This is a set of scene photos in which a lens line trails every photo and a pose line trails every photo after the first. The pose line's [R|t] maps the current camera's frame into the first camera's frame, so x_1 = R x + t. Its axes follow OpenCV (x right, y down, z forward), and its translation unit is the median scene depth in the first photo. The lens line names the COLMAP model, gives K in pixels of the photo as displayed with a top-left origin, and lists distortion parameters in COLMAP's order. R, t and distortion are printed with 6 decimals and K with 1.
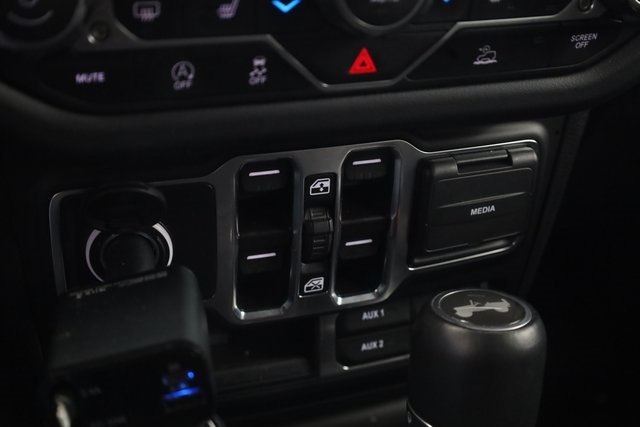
lens RADIAL K [[900.6, 0, 305.1], [0, 900.6, 212.2], [0, 0, 1]] dist [-0.004361, 0.010676]
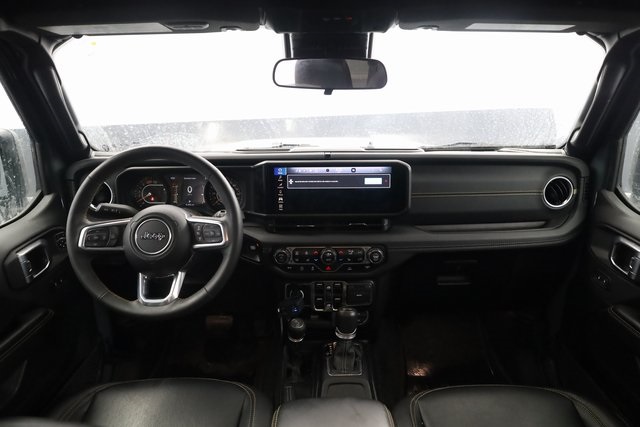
lens RADIAL K [[430.3, 0, 320.0], [0, 430.3, 213.5], [0, 0, 1]] dist [-0.031098, 0.000367]
pose [[0.946283, 0.039219, -0.320952, 0.924599], [-0.114008, 0.969337, -0.217688, 0.131048], [0.302573, 0.242585, 0.921739, -1.895219]]
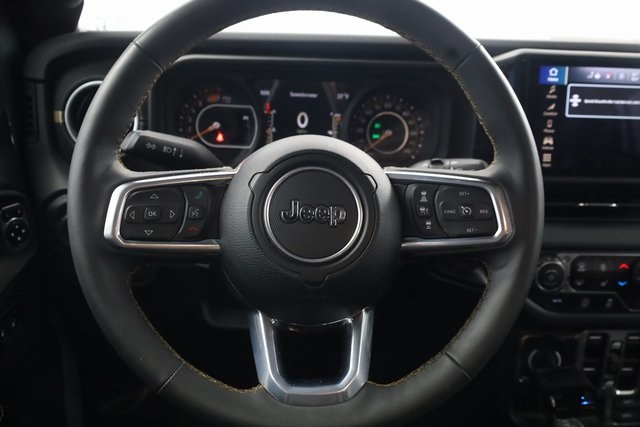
lens RADIAL K [[607.4, 0, 320.0], [0, 607.4, 213.5], [0, 0, 1]] dist [-0.010894, -0.010338]
pose [[0.963326, 0.063418, -0.260731, -0.421731], [-0.124393, 0.966499, -0.224513, 0.116437], [0.237758, 0.248712, 0.938943, -1.084861]]
